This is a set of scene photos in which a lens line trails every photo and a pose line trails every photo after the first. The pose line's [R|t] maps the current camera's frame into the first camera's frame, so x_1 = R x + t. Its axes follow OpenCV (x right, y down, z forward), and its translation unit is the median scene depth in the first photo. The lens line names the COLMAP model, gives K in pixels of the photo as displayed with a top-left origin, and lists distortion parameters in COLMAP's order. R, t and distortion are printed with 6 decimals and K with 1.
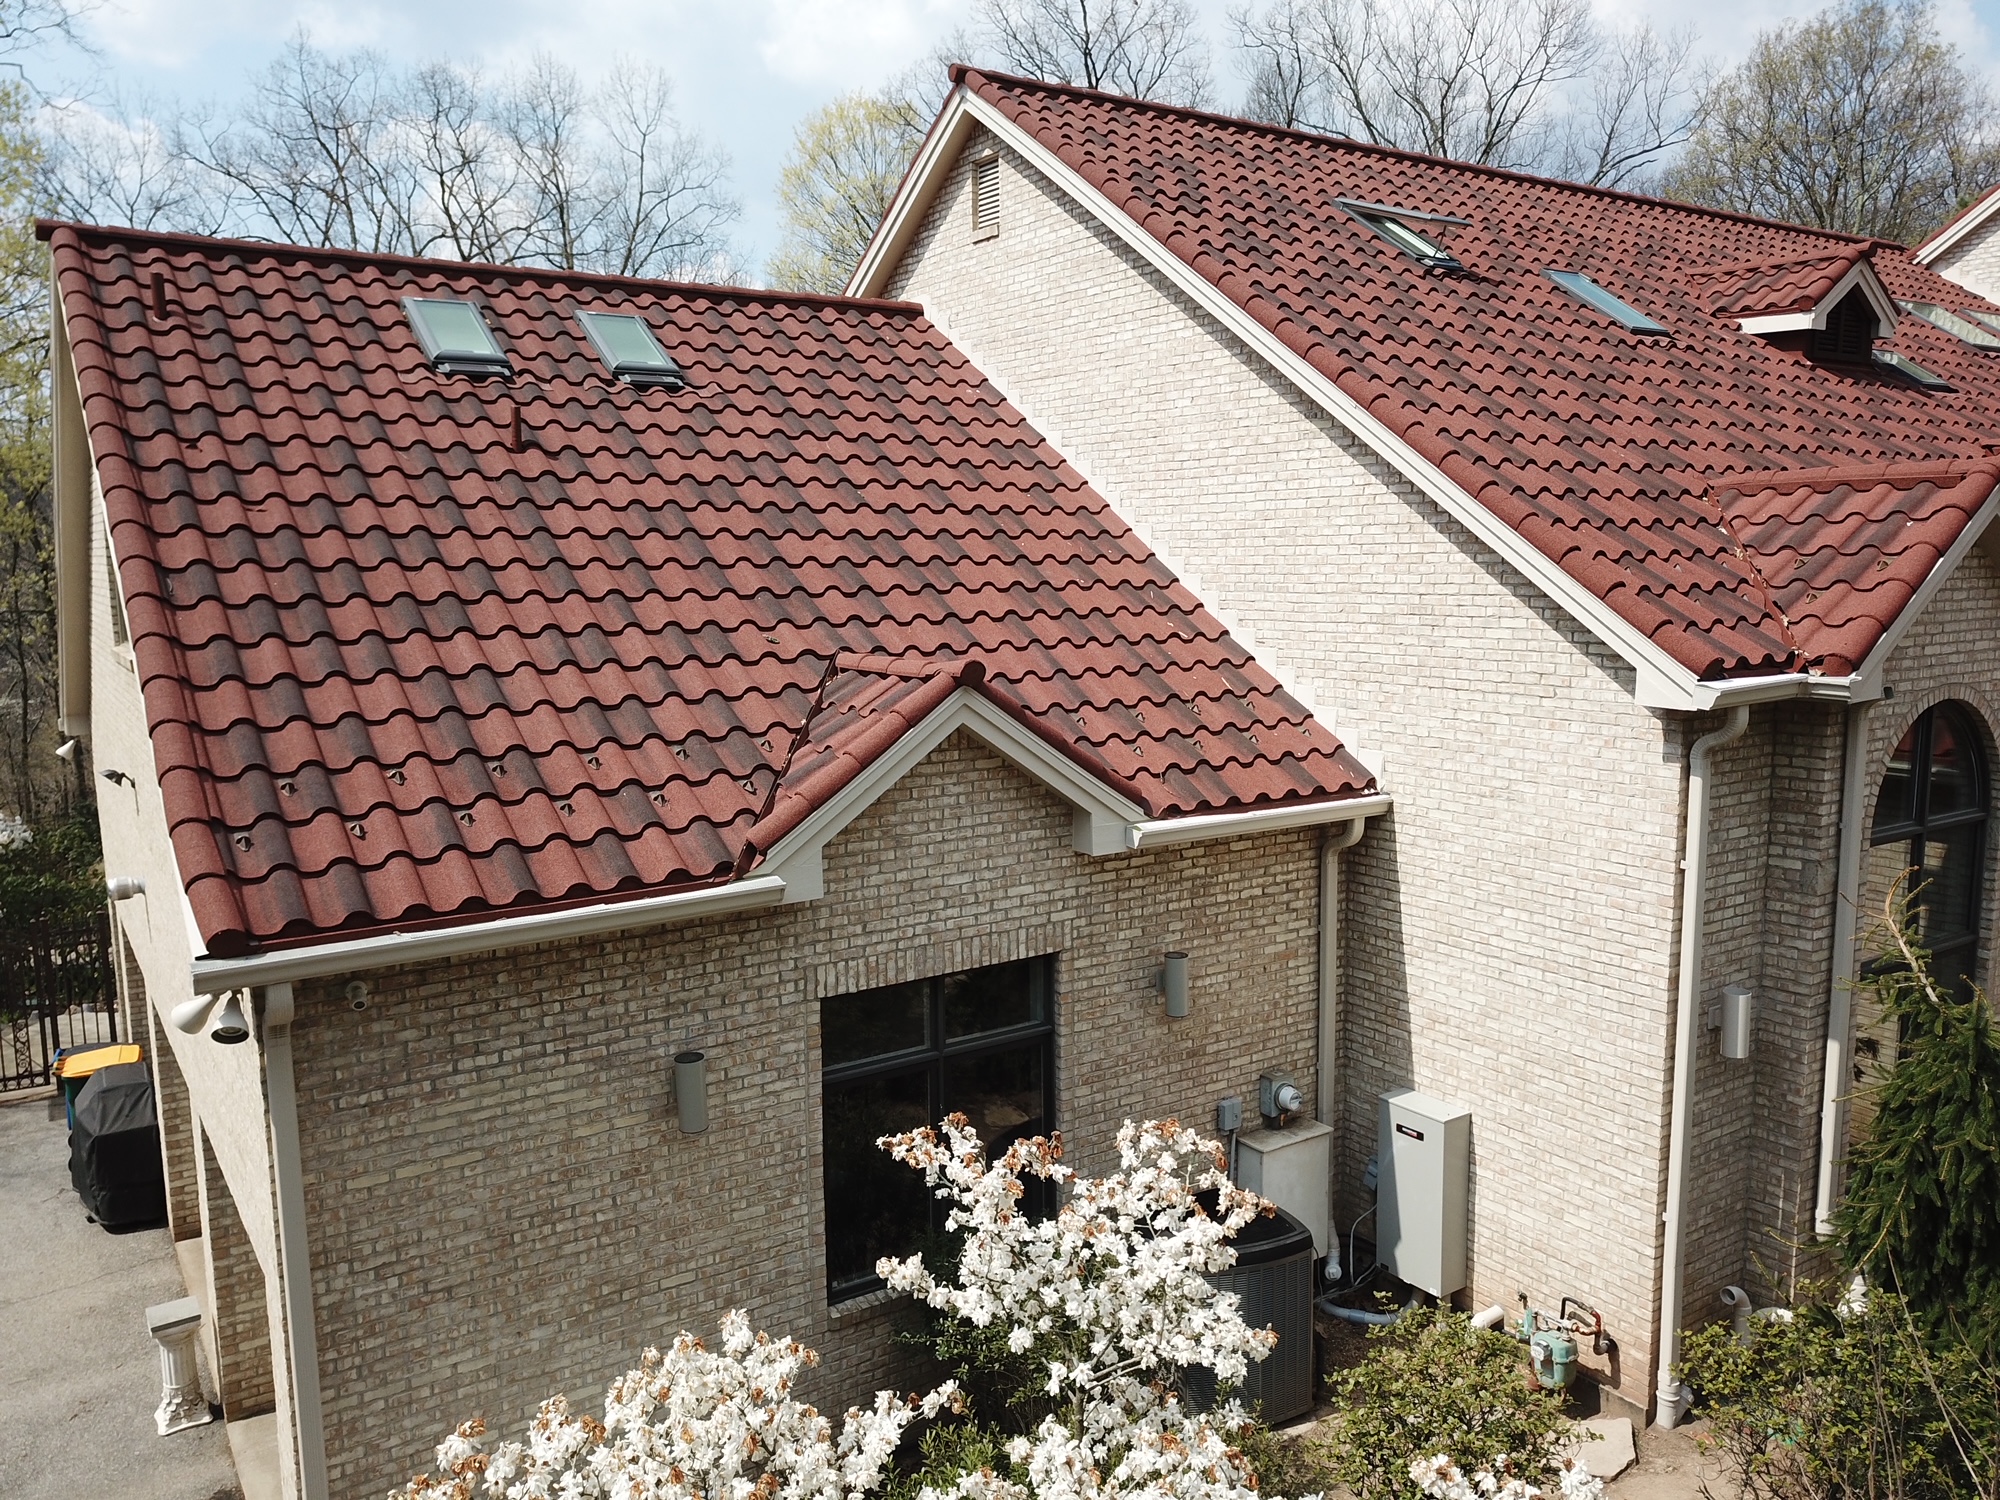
lens RADIAL K [[1528.7, 0, 1001.9], [0, 1528.7, 750.9], [0, 0, 1]] dist [0.018849, -0.015646]
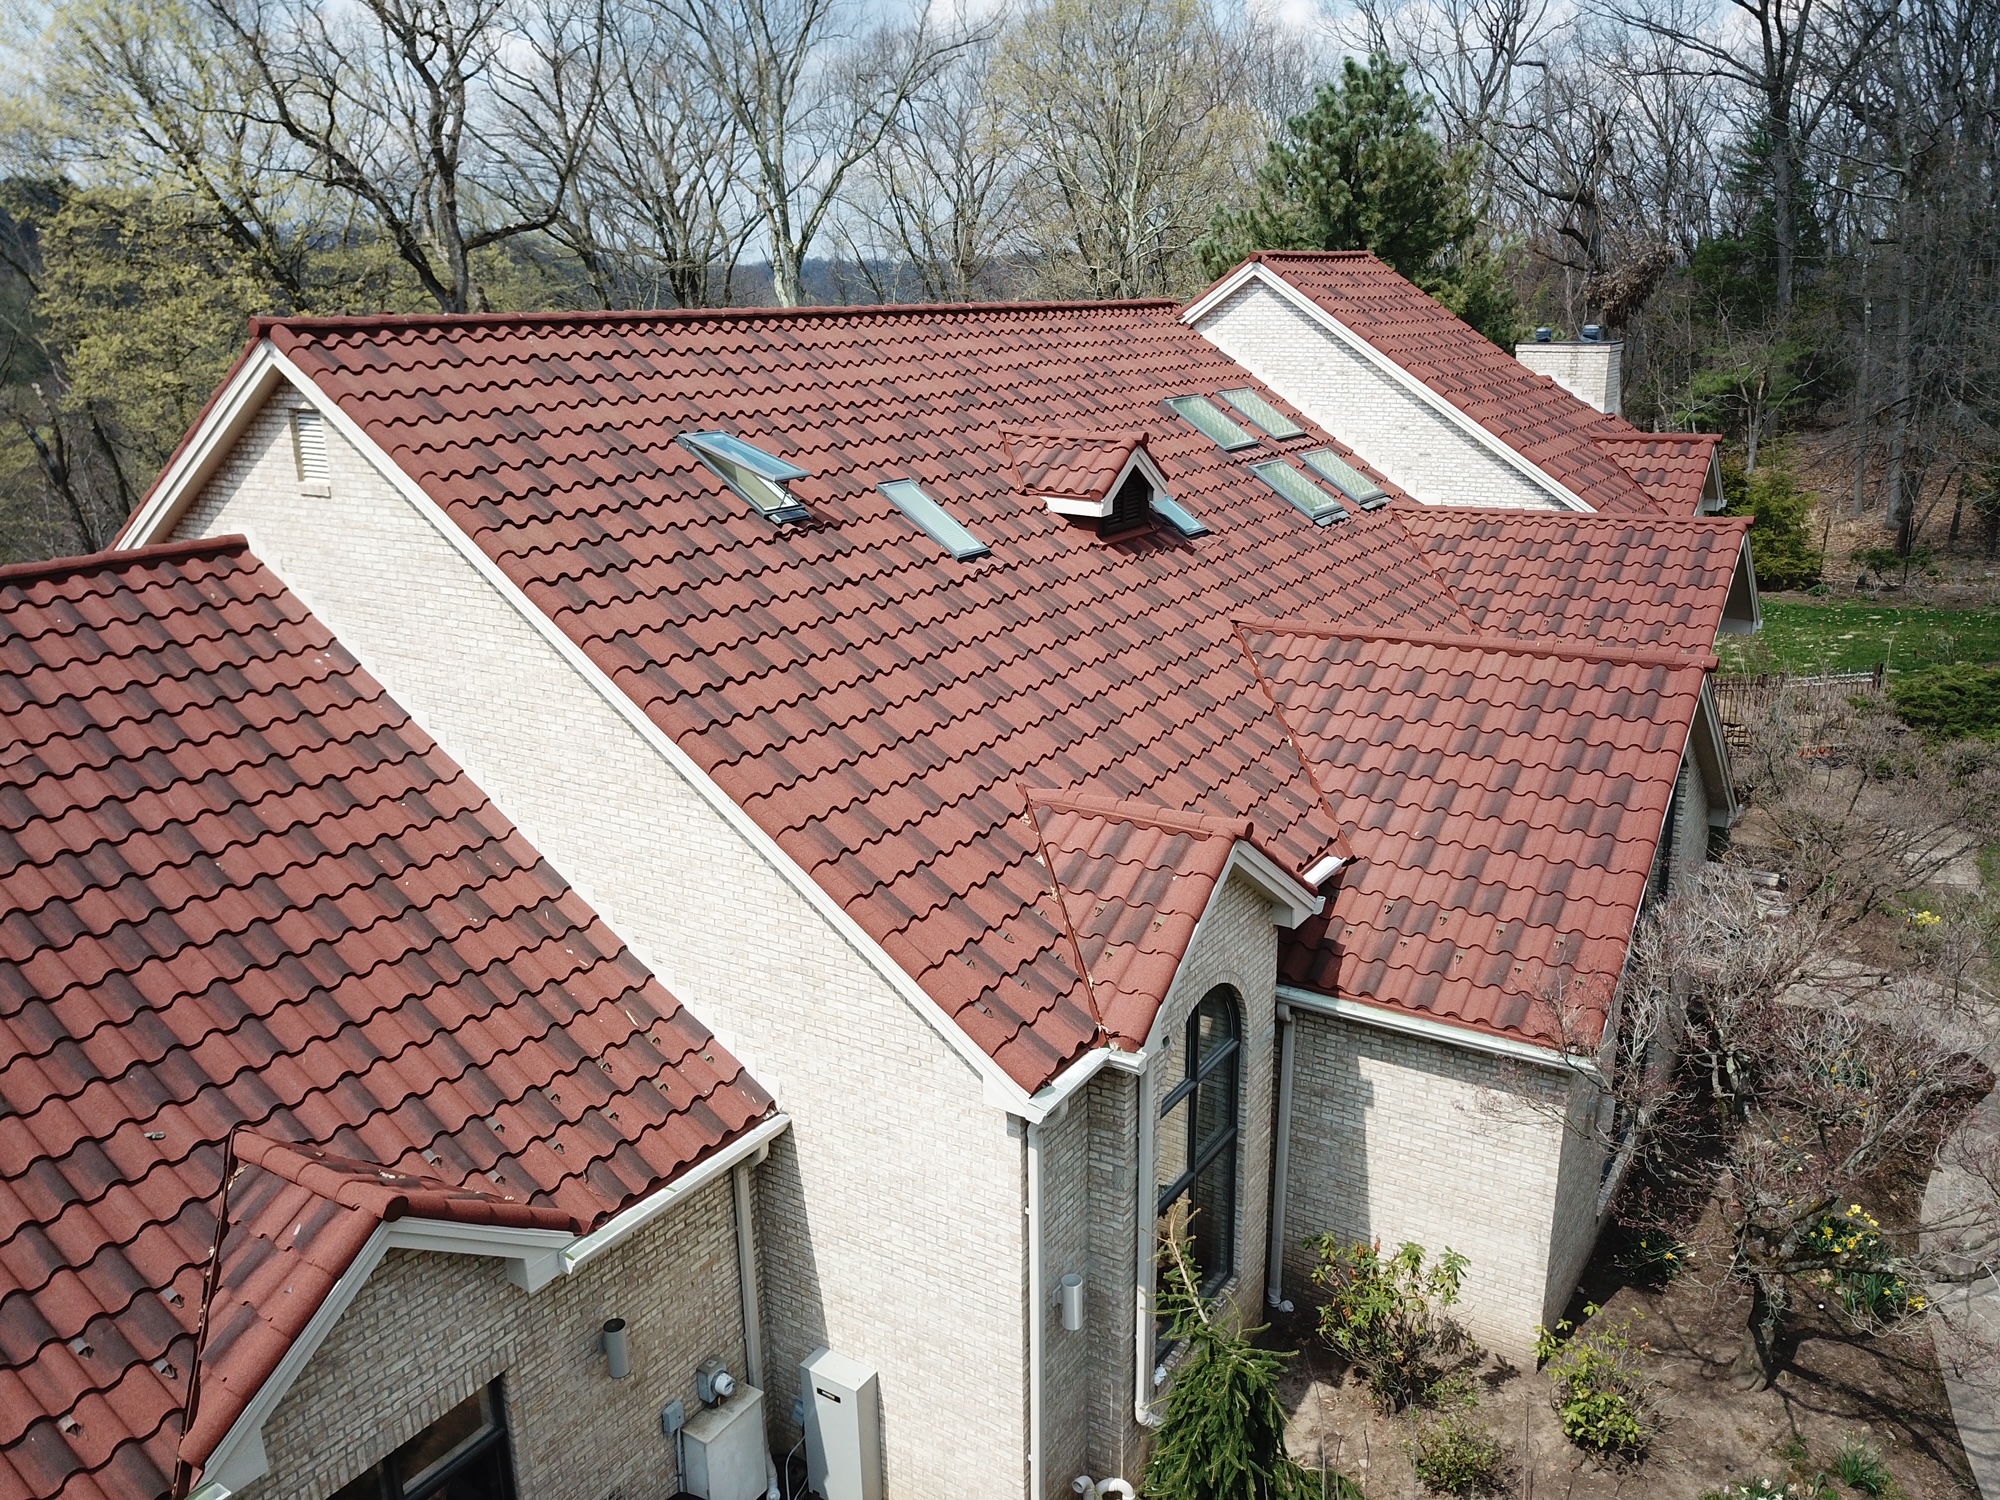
lens RADIAL K [[1528.7, 0, 994.7], [0, 1528.7, 756.1], [0, 0, 1]] dist [0.018849, -0.015646]
pose [[0.919196, -0.117927, 0.375728, -0.000044], [0.060596, 0.985102, 0.160942, -0.411711], [-0.389110, -0.125169, 0.912648, -0.058746]]
